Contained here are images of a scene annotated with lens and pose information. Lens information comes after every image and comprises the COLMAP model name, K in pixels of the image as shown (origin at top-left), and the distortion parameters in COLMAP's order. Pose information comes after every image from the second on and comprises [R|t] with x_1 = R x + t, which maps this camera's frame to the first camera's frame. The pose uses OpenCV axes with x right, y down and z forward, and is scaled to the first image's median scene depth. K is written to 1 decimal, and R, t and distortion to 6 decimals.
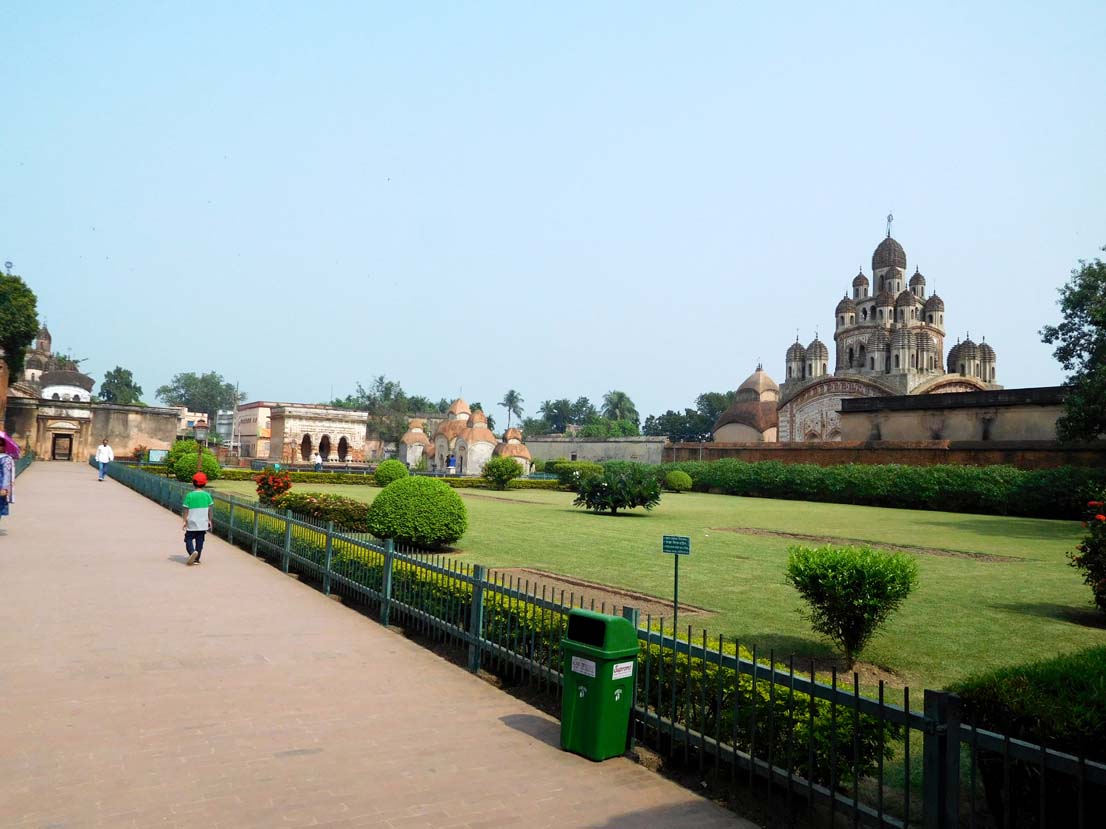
lens RADIAL K [[825.9, 0, 553.7], [0, 825.9, 414.2], [0, 0, 1]] dist [-0.006573, -0.001244]
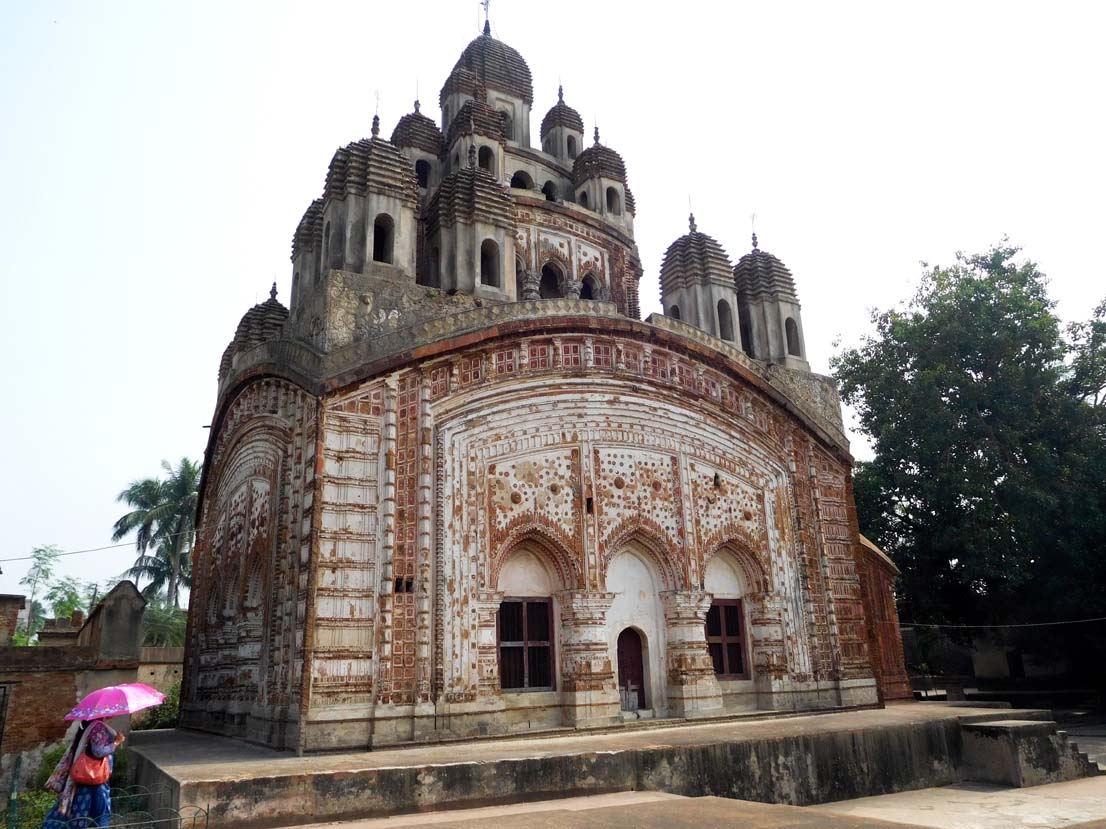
lens RADIAL K [[825.9, 0, 556.8], [0, 825.9, 409.8], [0, 0, 1]] dist [-0.006573, -0.001244]
pose [[0.018334, 0.269357, 0.962866, 0.092812], [-0.027495, 0.962799, -0.268815, 0.050494], [-0.999454, -0.021545, 0.025058, 0.980485]]
